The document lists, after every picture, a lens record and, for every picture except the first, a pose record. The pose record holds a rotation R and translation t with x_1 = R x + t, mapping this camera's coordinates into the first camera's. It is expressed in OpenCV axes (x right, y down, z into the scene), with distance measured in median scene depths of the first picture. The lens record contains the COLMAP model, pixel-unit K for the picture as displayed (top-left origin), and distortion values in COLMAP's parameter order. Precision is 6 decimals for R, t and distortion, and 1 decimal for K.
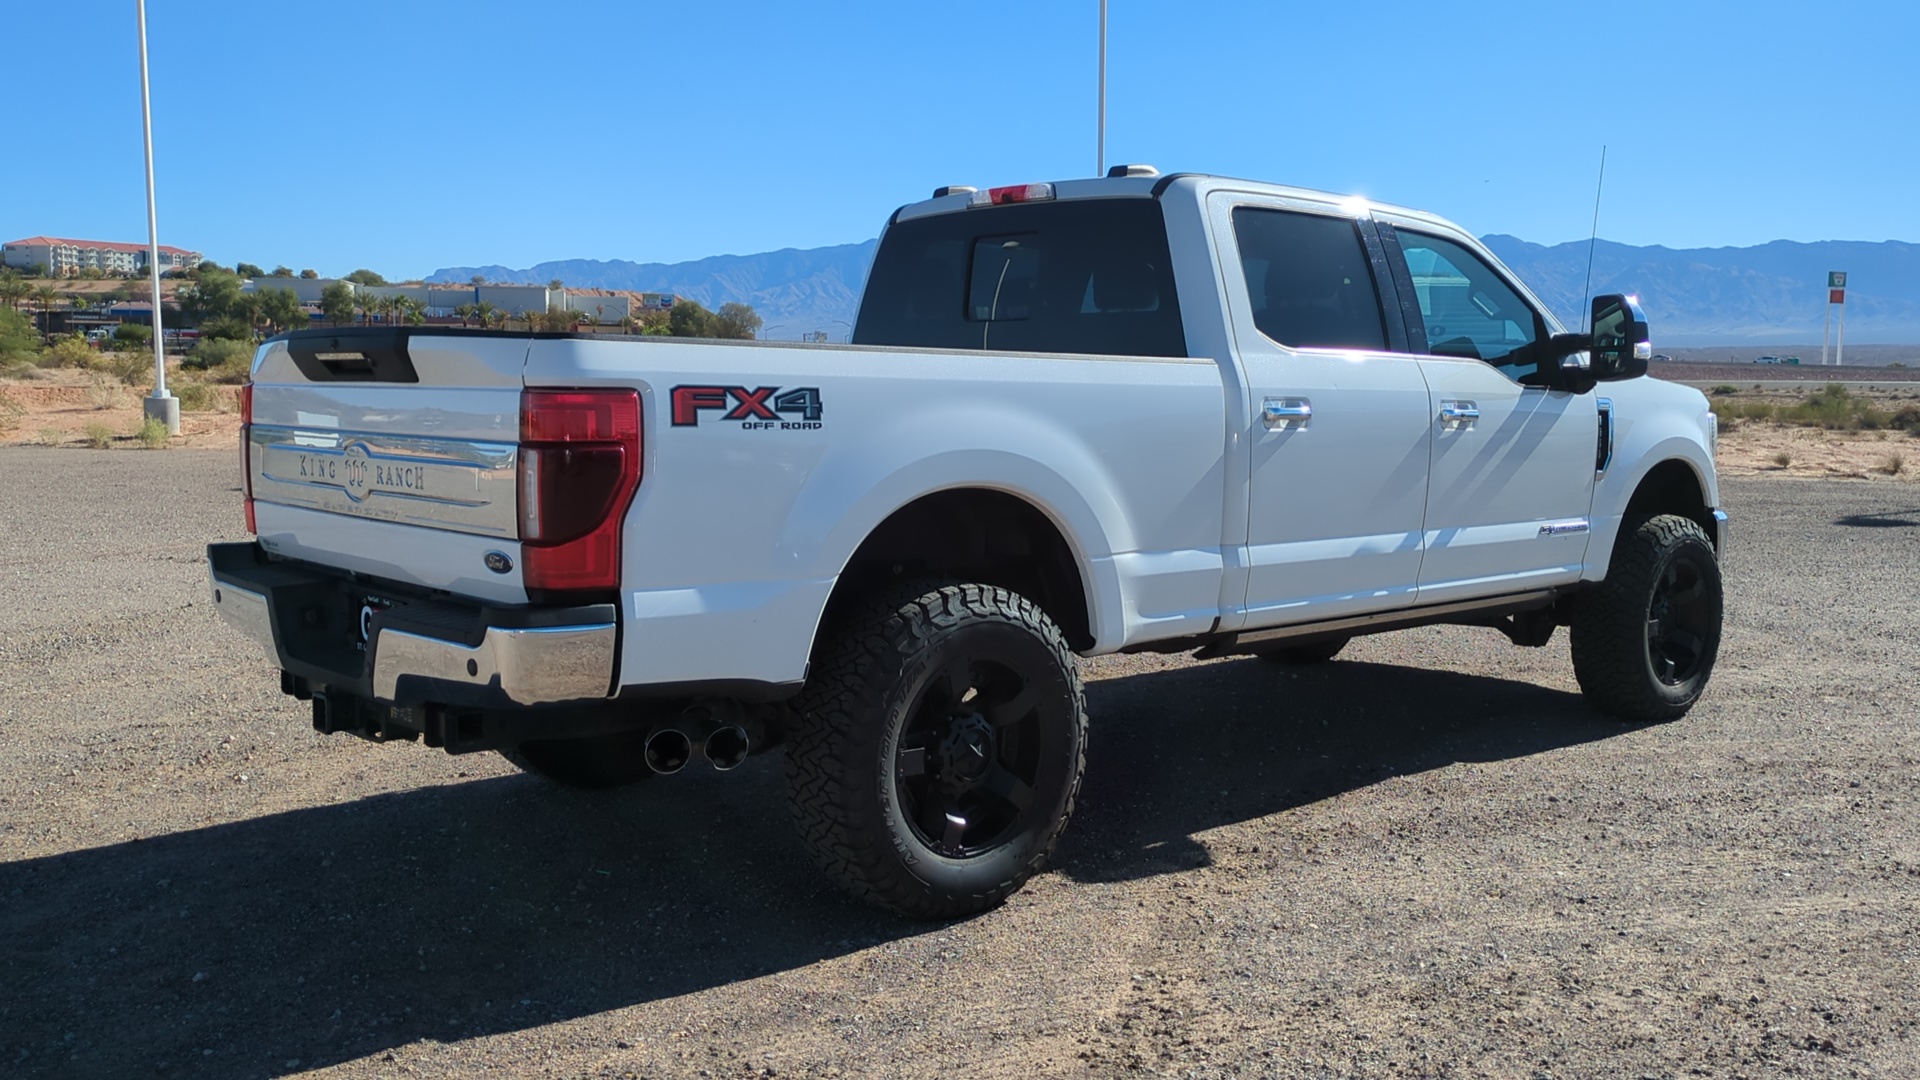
lens RADIAL K [[1642.2, 0, 974.1], [0, 1642.2, 536.0], [0, 0, 1]] dist [0.060208, -0.069064]
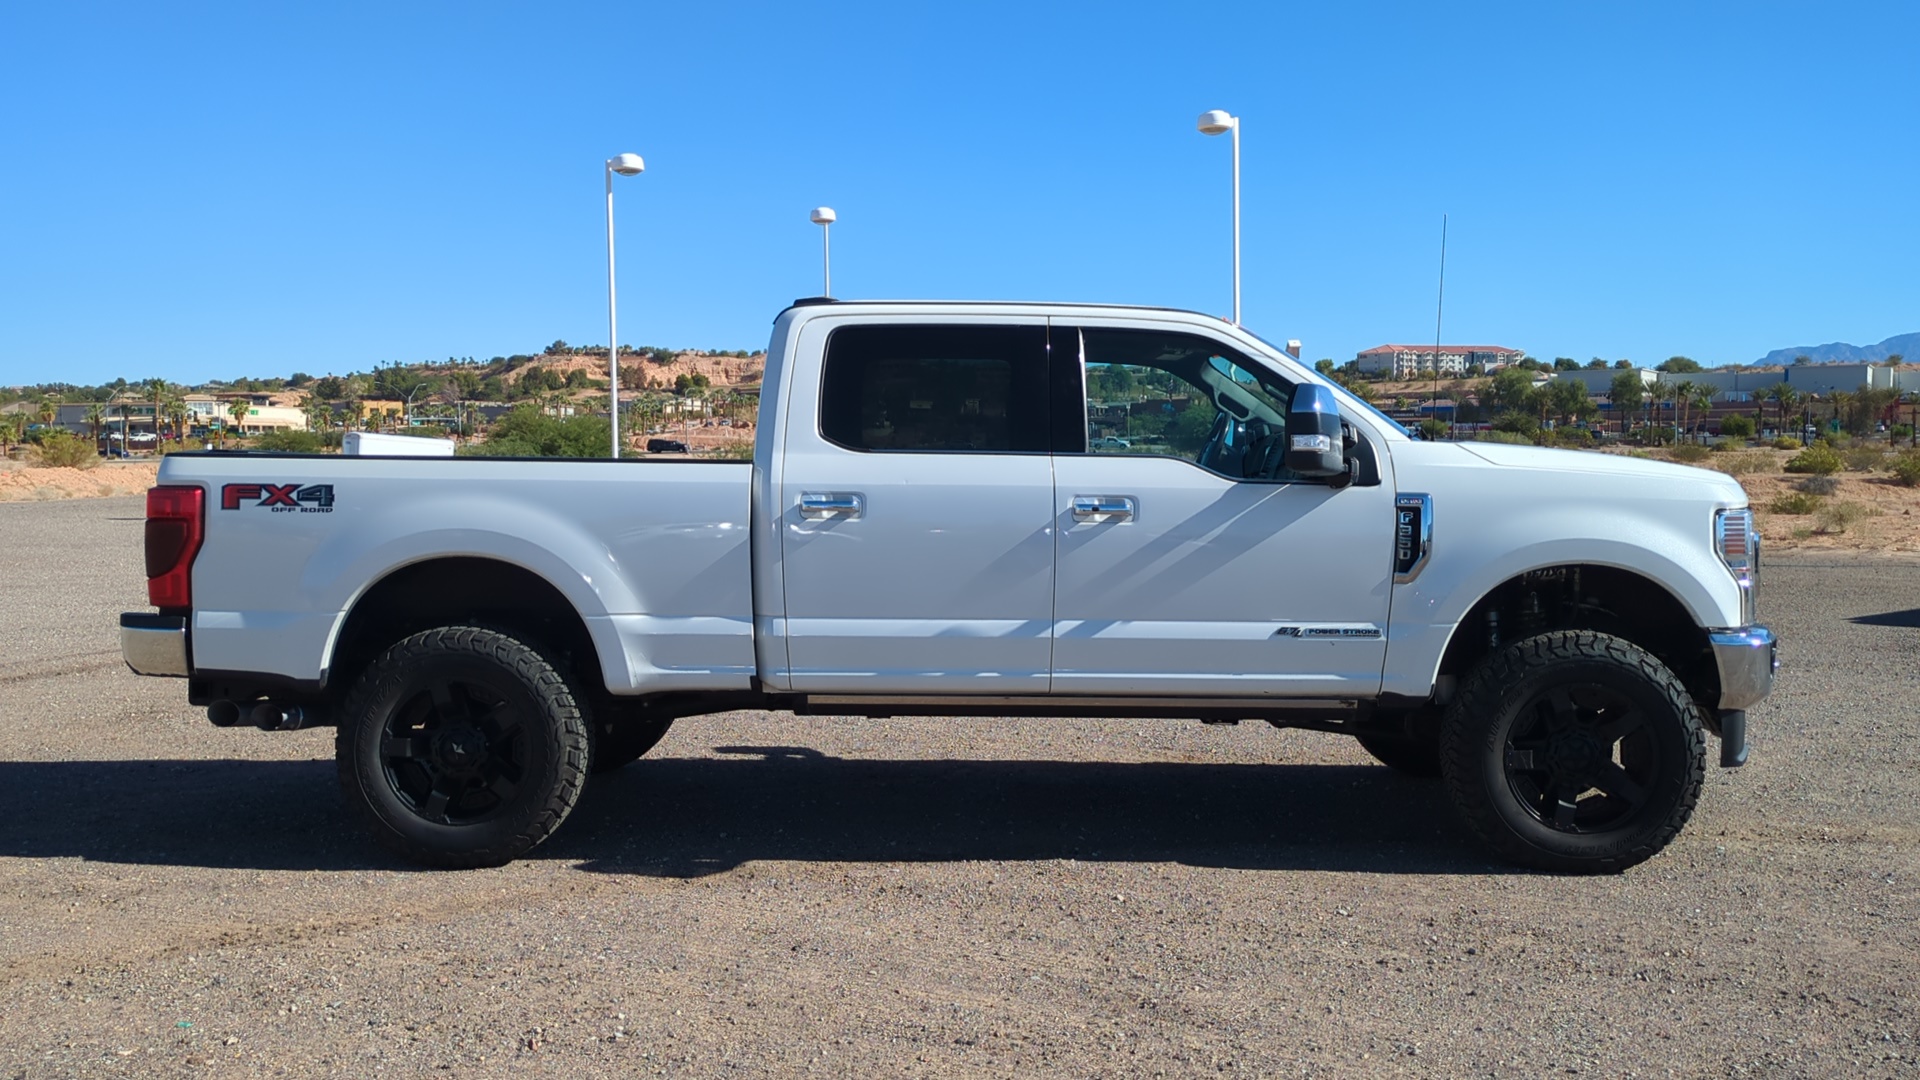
lens RADIAL K [[1642.2, 0, 974.1], [0, 1642.2, 536.0], [0, 0, 1]] dist [0.060208, -0.069064]
pose [[0.728512, 0.020383, -0.684730, 1.228571], [-0.056768, 0.997916, -0.030691, -0.027508], [0.682677, 0.061230, 0.728150, 0.272848]]
